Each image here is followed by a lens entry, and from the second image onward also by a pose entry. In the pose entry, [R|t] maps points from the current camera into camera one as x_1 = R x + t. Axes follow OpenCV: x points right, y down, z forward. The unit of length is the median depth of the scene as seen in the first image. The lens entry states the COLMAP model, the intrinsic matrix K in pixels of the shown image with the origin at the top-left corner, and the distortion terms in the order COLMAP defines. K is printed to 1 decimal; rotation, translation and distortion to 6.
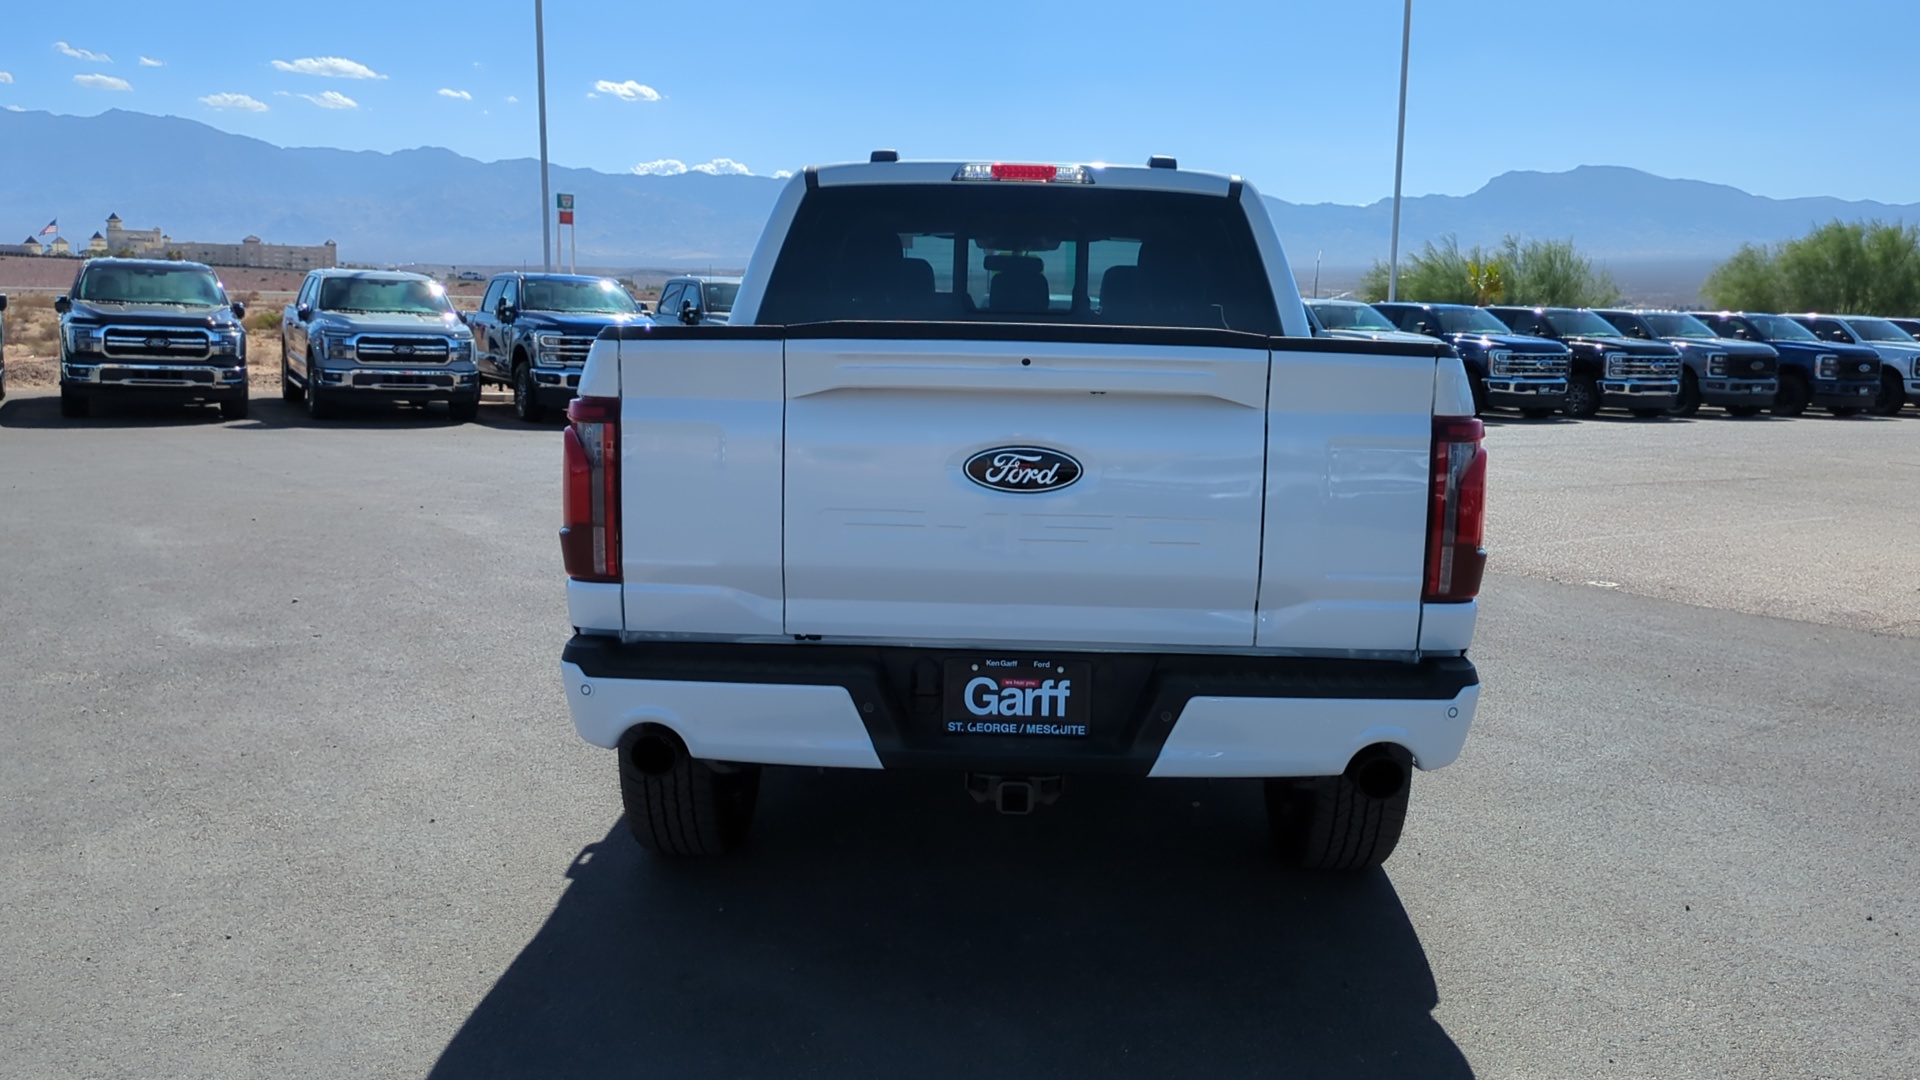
lens RADIAL K [[1665.5, 0, 975.6], [0, 1665.5, 541.7], [0, 0, 1]] dist [0.054188, -0.069144]
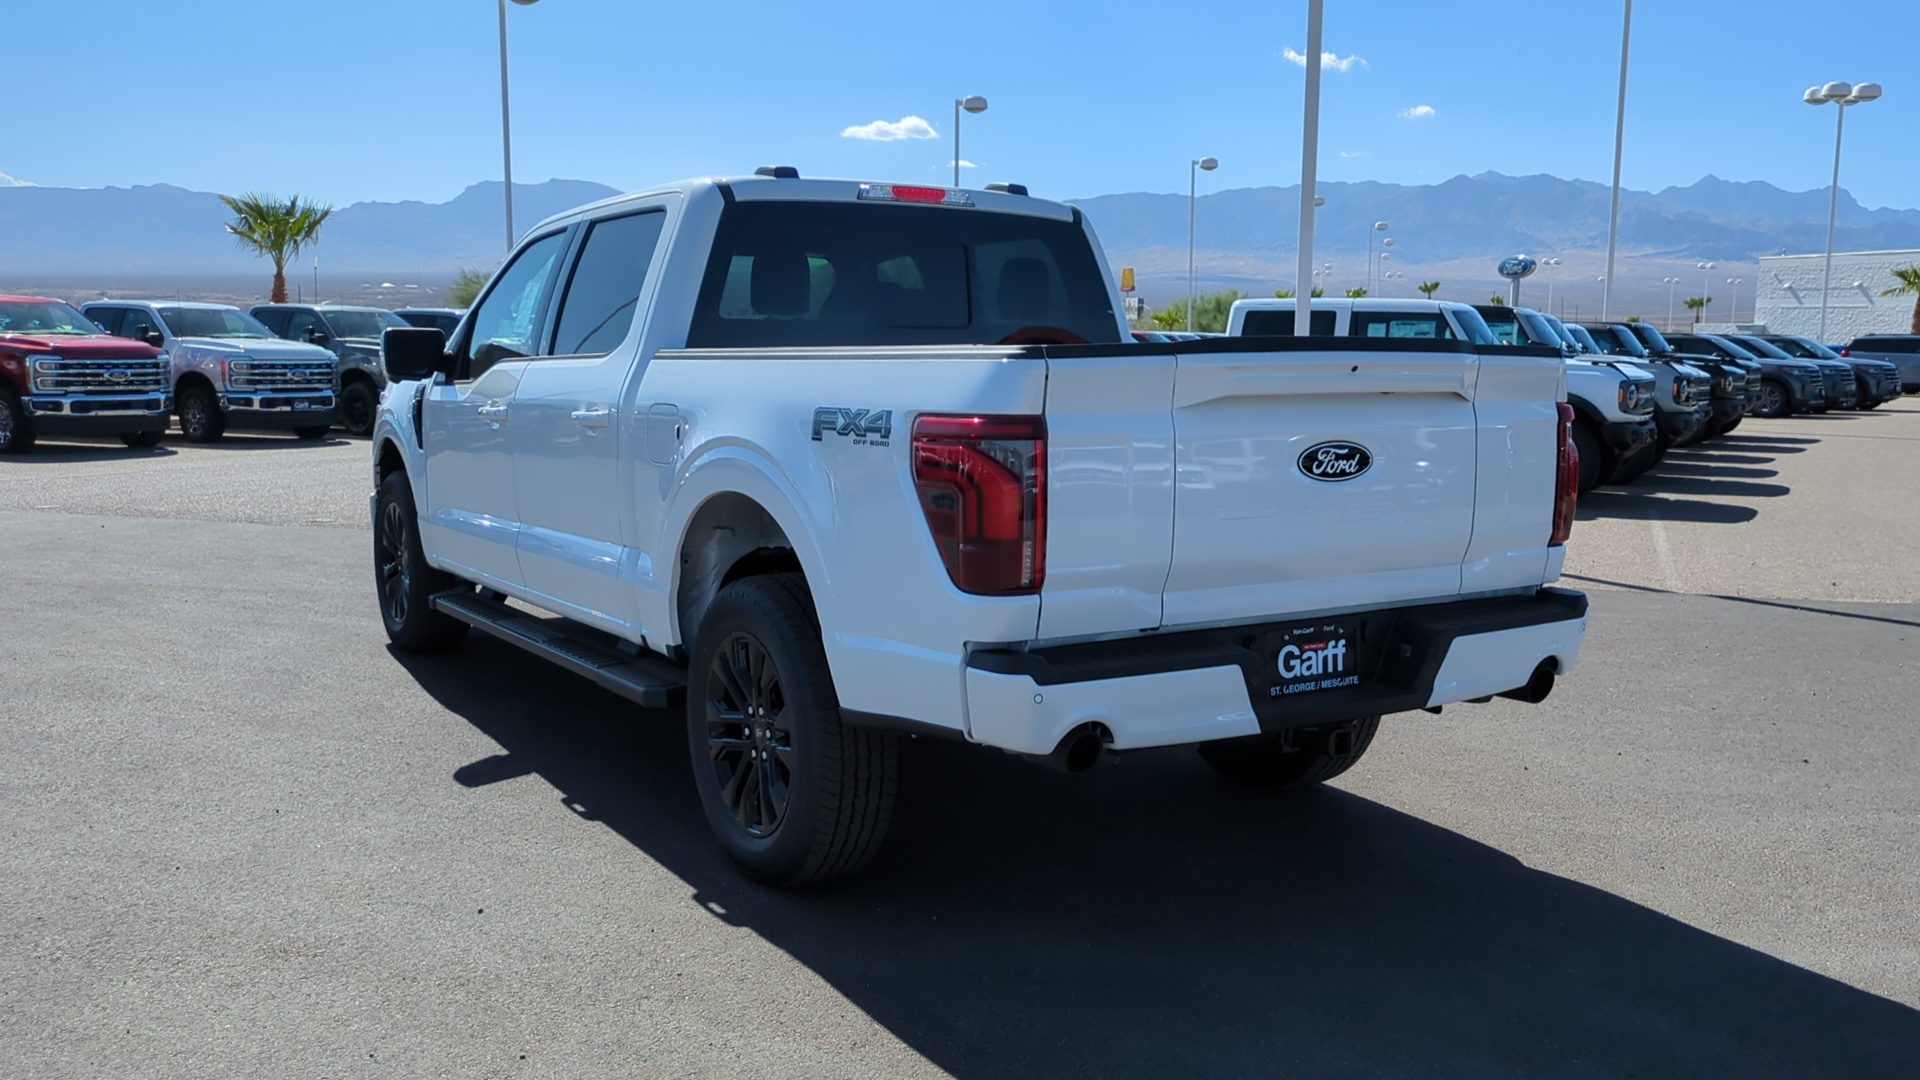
lens RADIAL K [[1665.5, 0, 990.2], [0, 1665.5, 549.8], [0, 0, 1]] dist [0.054188, -0.069144]
pose [[0.826089, -0.084571, 0.557158, -0.799997], [0.084545, 0.996085, 0.025843, -0.031098], [-0.557162, 0.025756, 0.830004, 0.159447]]
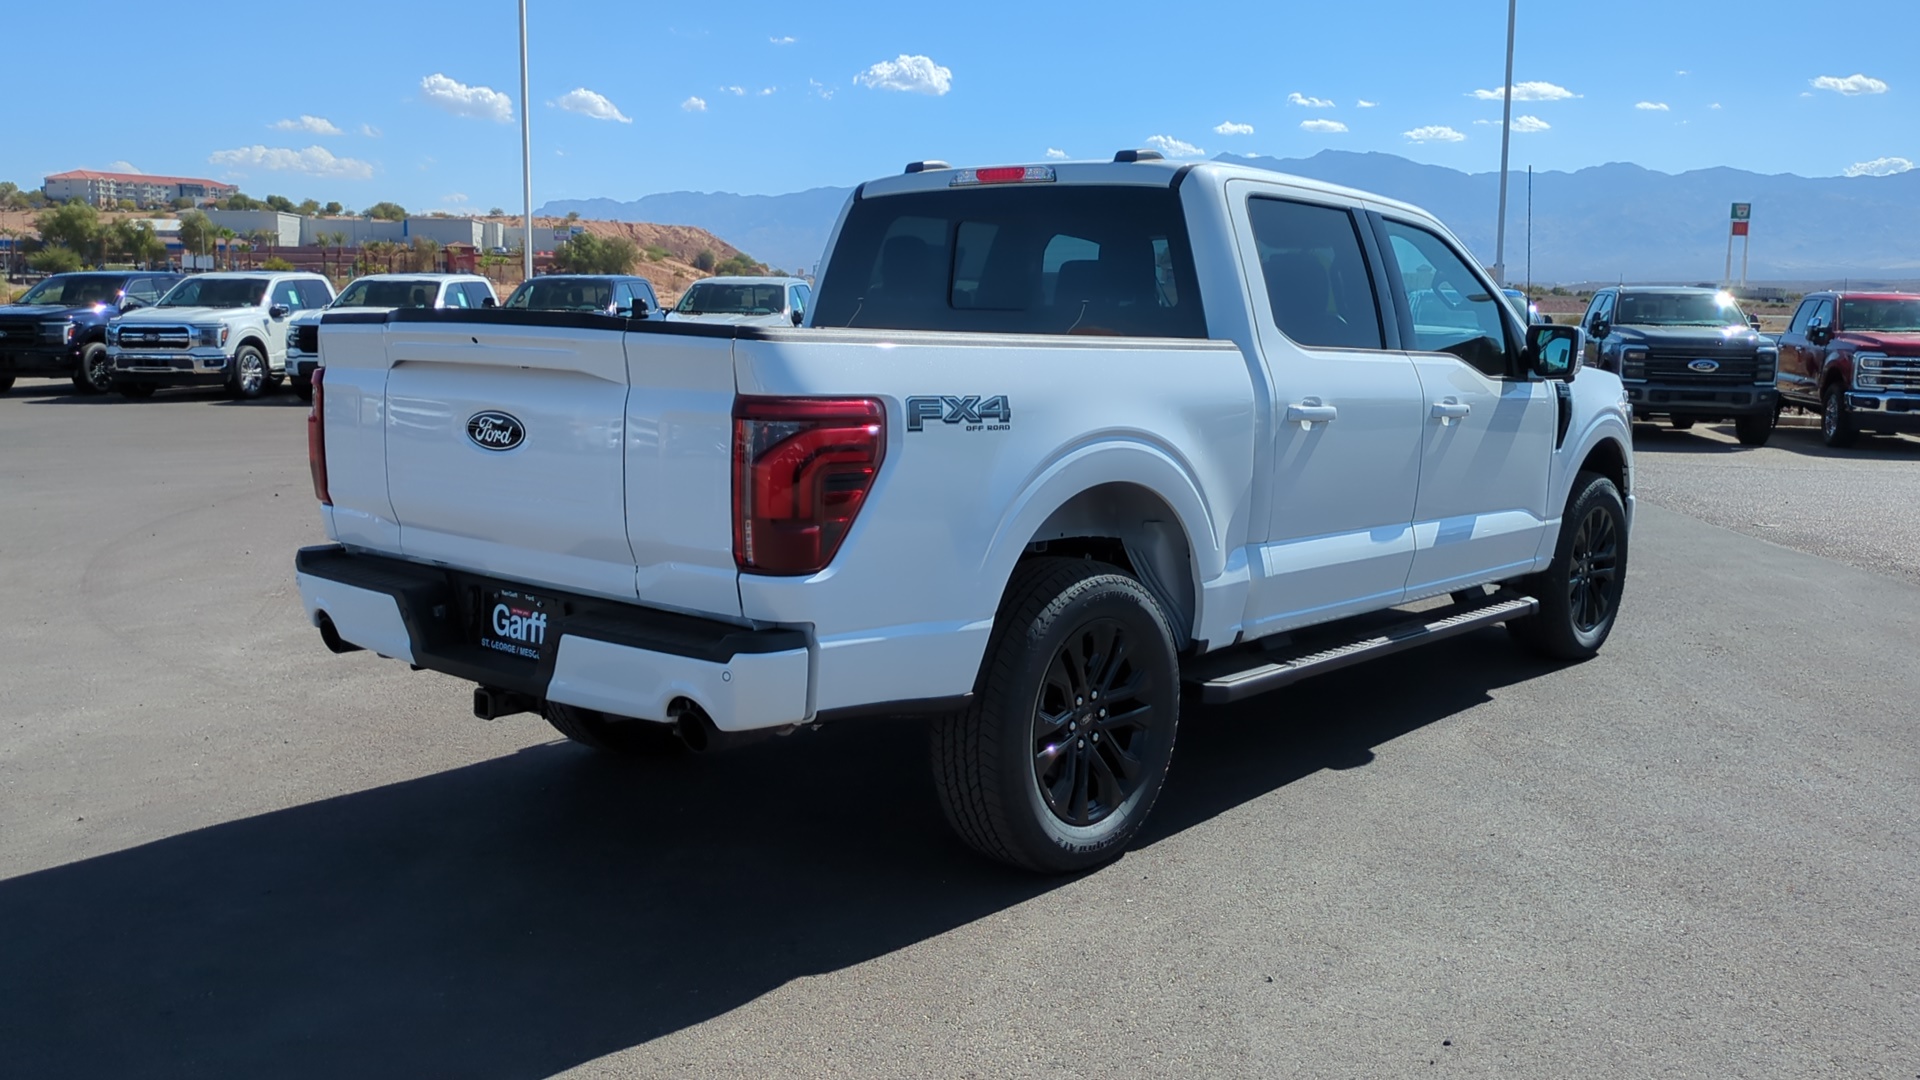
lens RADIAL K [[1665.5, 0, 965.5], [0, 1665.5, 538.1], [0, 0, 1]] dist [0.054188, -0.069144]
pose [[0.777485, 0.073733, -0.624564, 1.013166], [-0.082182, 0.996499, 0.015339, -0.012138], [0.623509, 0.039402, 0.780823, 0.264468]]
